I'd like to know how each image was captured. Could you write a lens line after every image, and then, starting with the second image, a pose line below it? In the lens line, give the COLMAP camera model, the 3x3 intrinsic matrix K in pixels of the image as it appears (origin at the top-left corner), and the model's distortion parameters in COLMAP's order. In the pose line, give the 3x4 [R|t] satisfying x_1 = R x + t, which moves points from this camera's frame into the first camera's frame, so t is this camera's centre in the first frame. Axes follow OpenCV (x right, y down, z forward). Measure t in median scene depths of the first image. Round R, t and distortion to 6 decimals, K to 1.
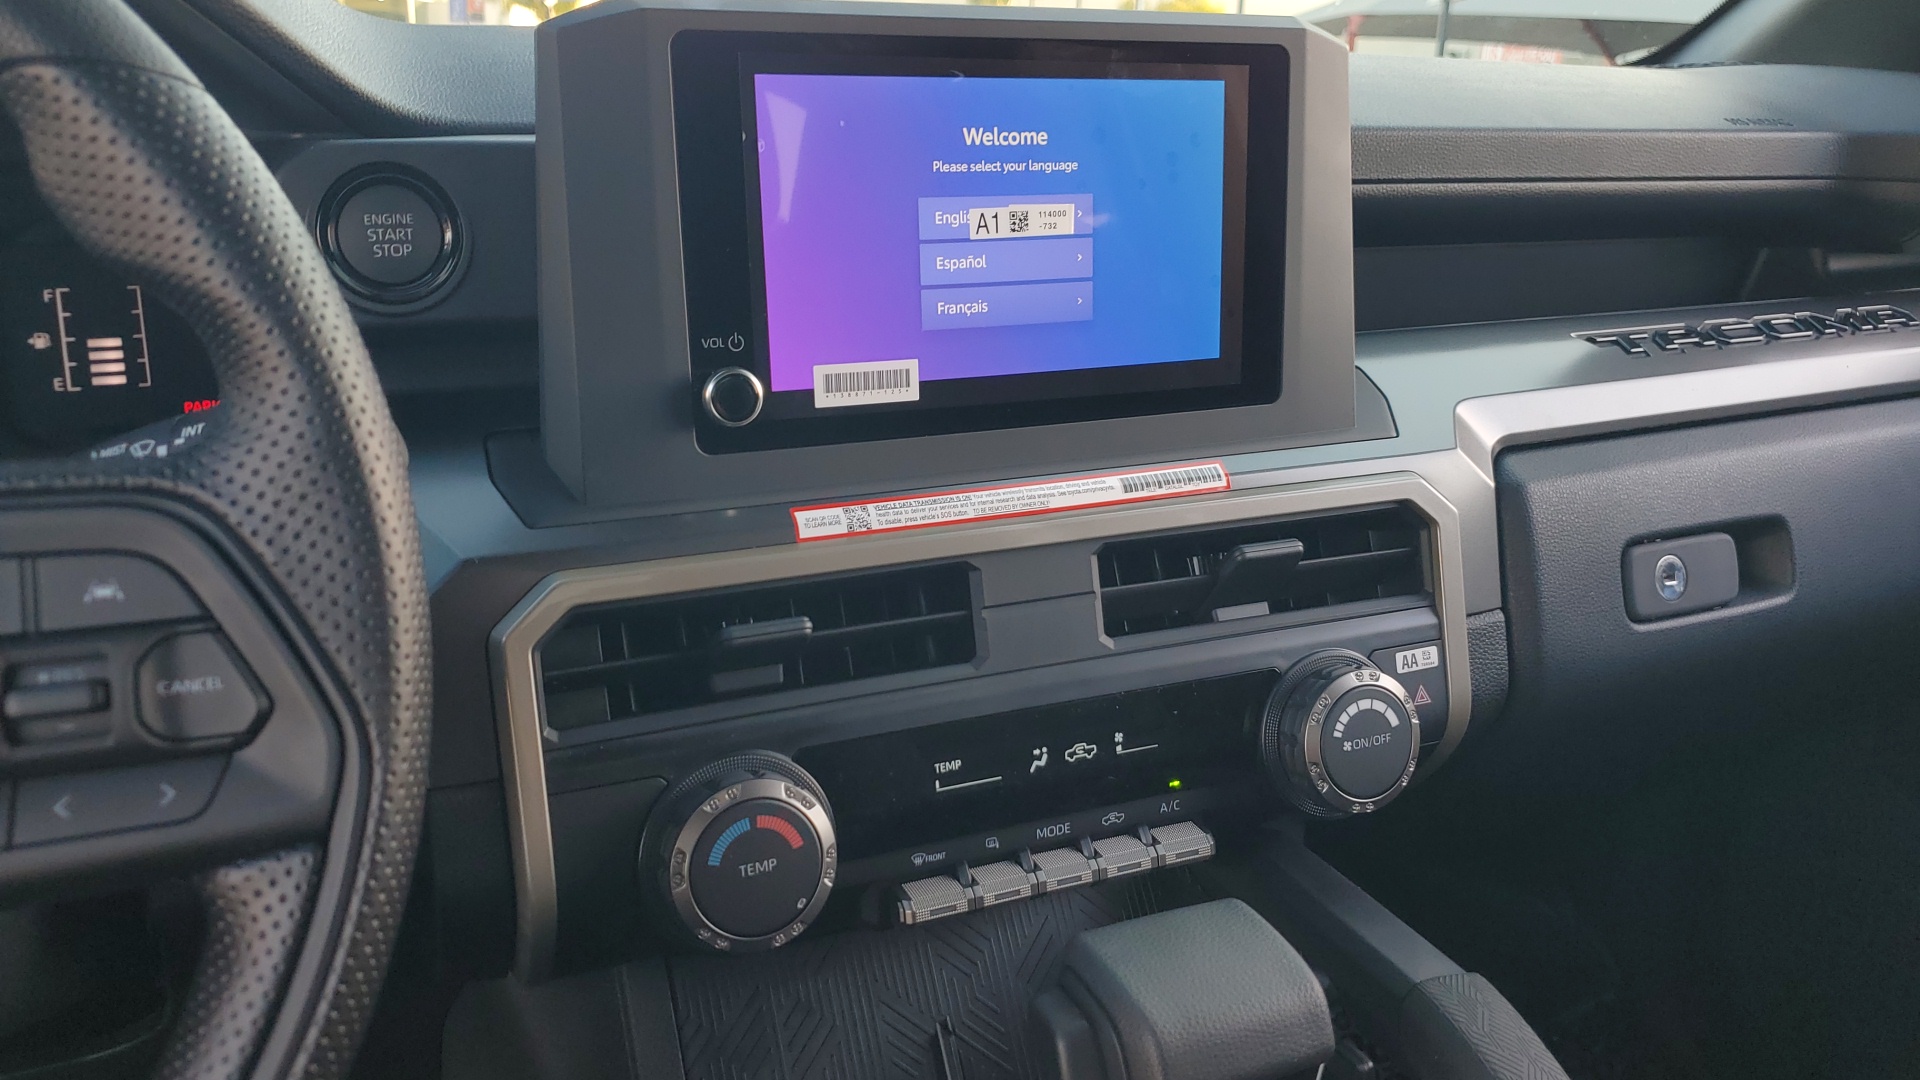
lens RADIAL K [[1466.5, 0, 951.7], [0, 1466.5, 532.8], [0, 0, 1]] dist [0.151598, -0.299922]
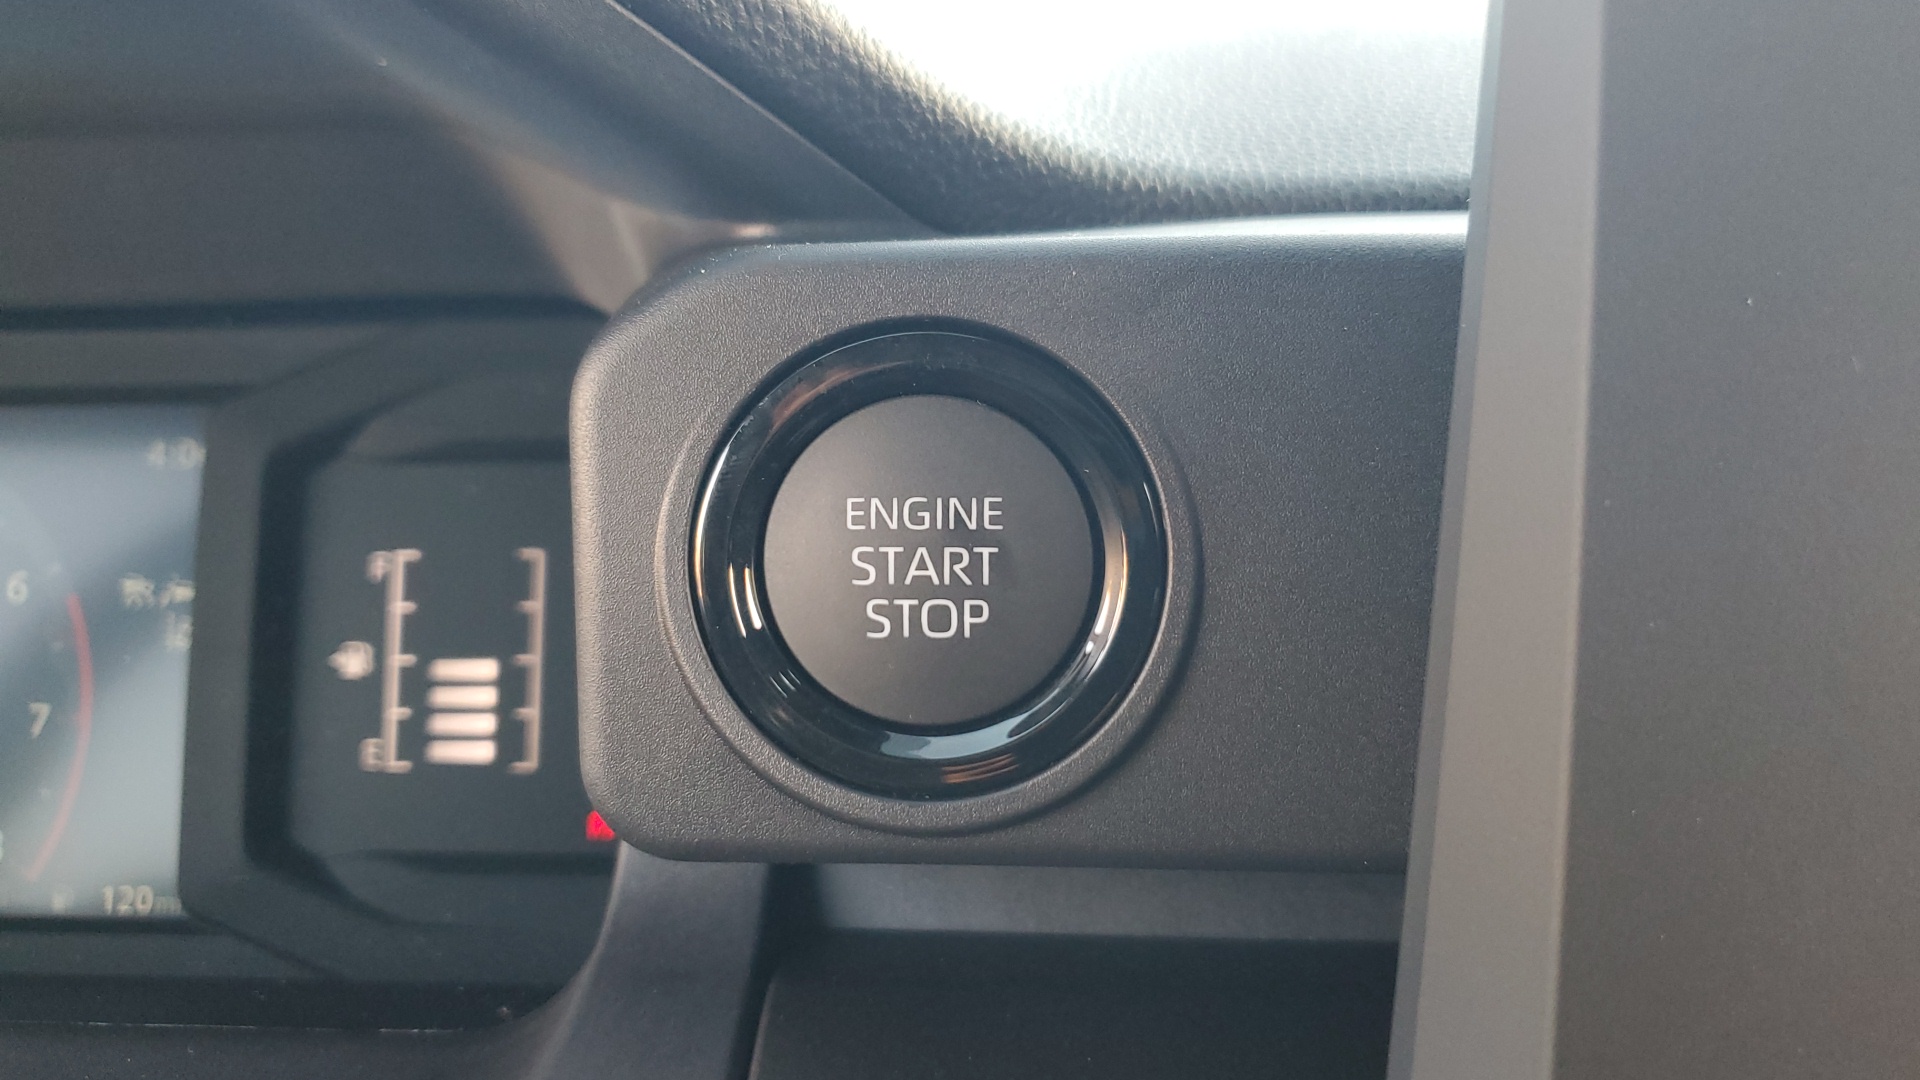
lens RADIAL K [[1460.0, 0, 956.9], [0, 1460.0, 539.6], [0, 0, 1]] dist [0.009975, 0.000166]
pose [[0.866498, 0.077453, -0.493135, -0.208837], [-0.098925, 0.994940, -0.017555, -0.179979], [0.489280, 0.063994, 0.869776, 0.681140]]
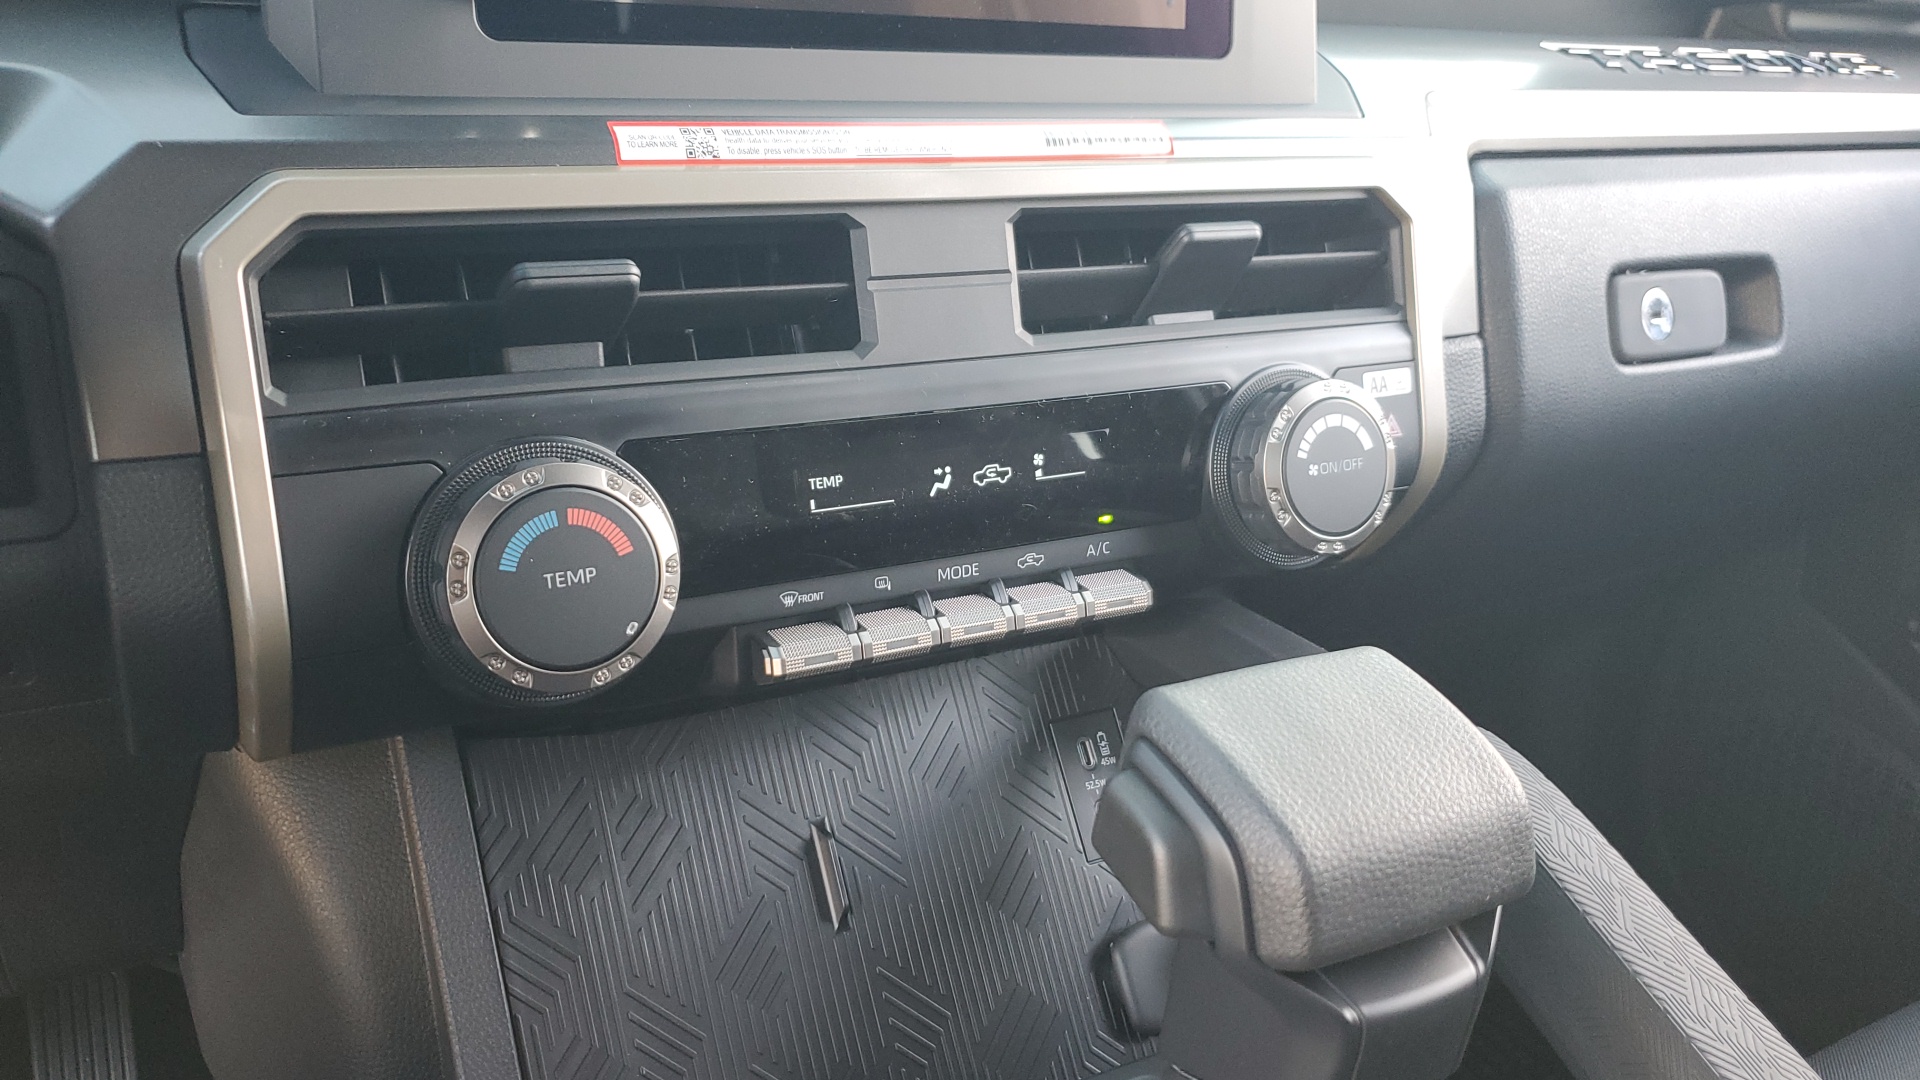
lens RADIAL K [[1466.5, 0, 951.7], [0, 1466.5, 532.8], [0, 0, 1]] dist [0.151598, -0.299922]
pose [[0.996156, -0.011061, 0.086900, -0.003891], [0.008652, 0.999569, 0.028046, 0.162131], [-0.087173, -0.027186, 0.995822, 0.214236]]
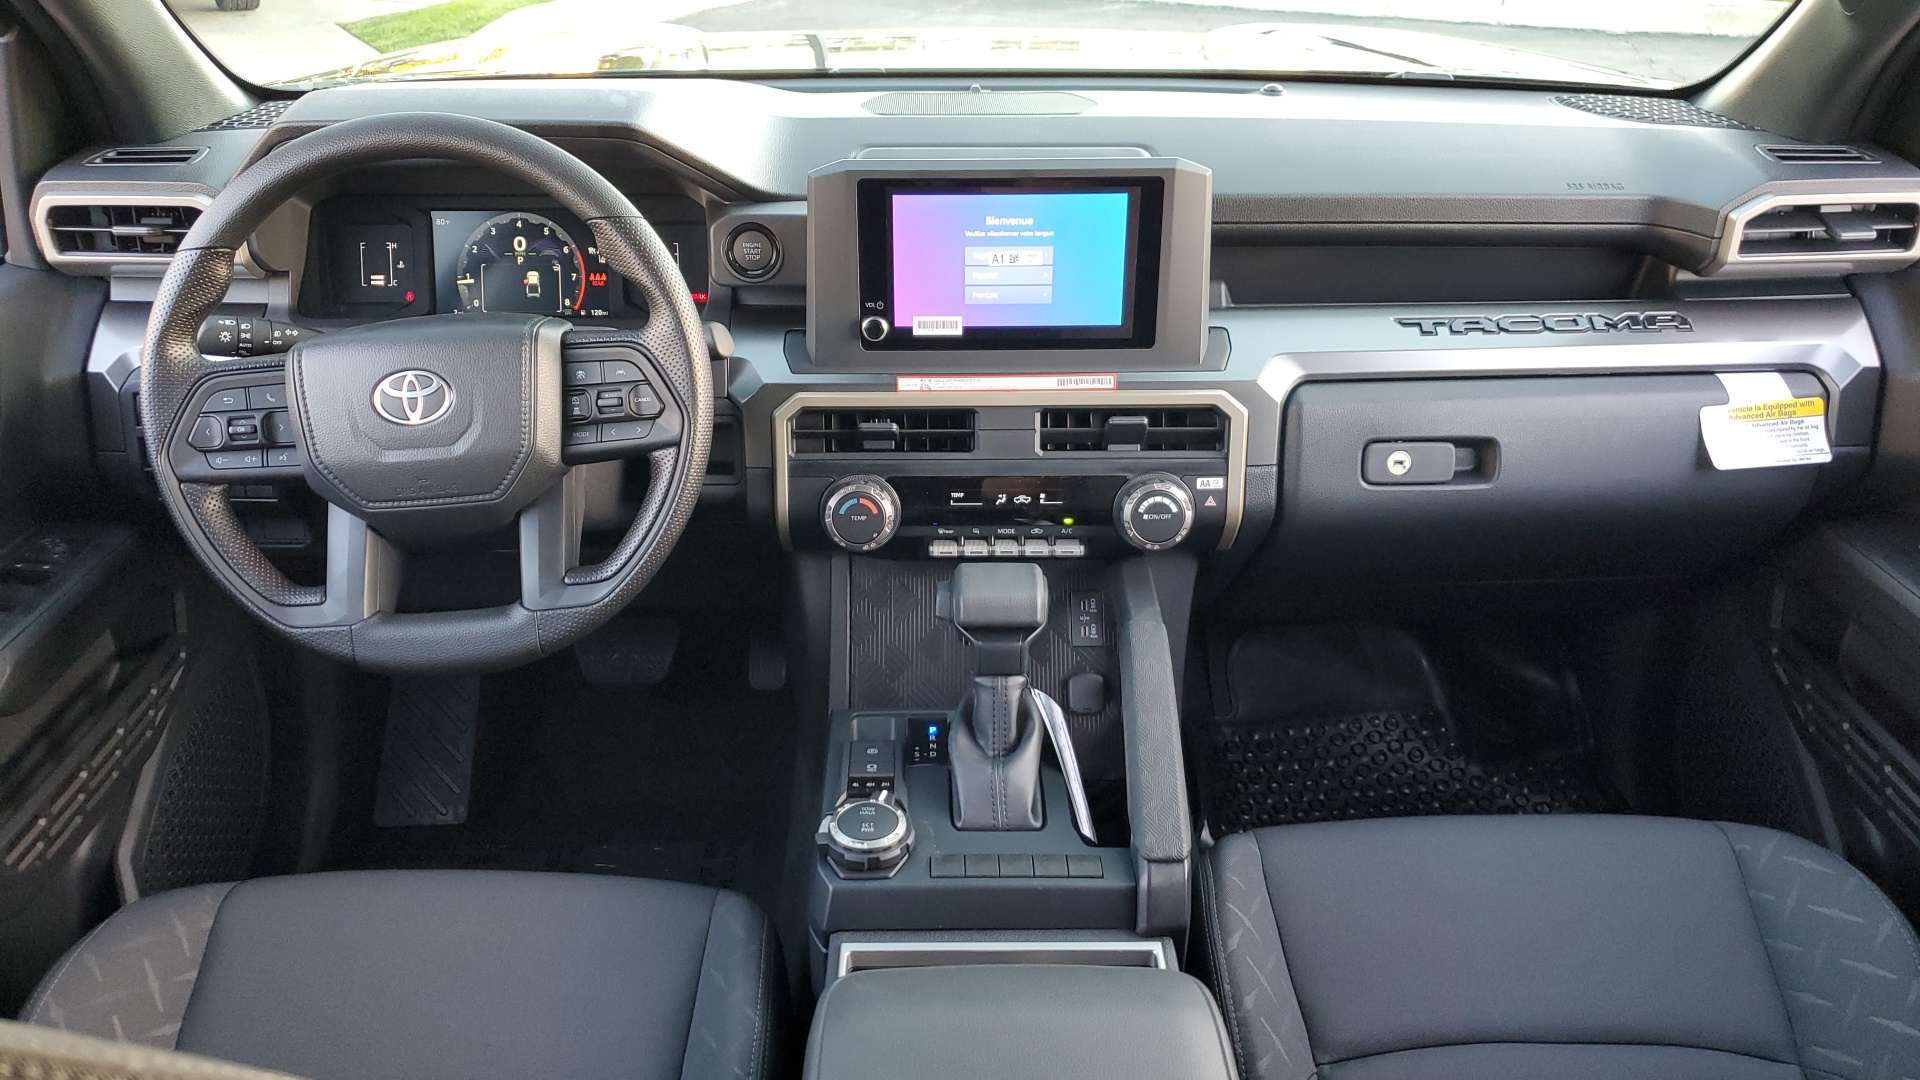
lens RADIAL K [[1524.8, 0, 960.1], [0, 1524.8, 531.0], [0, 0, 1]] dist [0.229791, -0.548266]
pose [[0.913988, 0.168569, -0.369066, 0.884403], [-0.106667, 0.977443, 0.182284, -0.220636], [0.391468, -0.127238, 0.911352, -1.175637]]
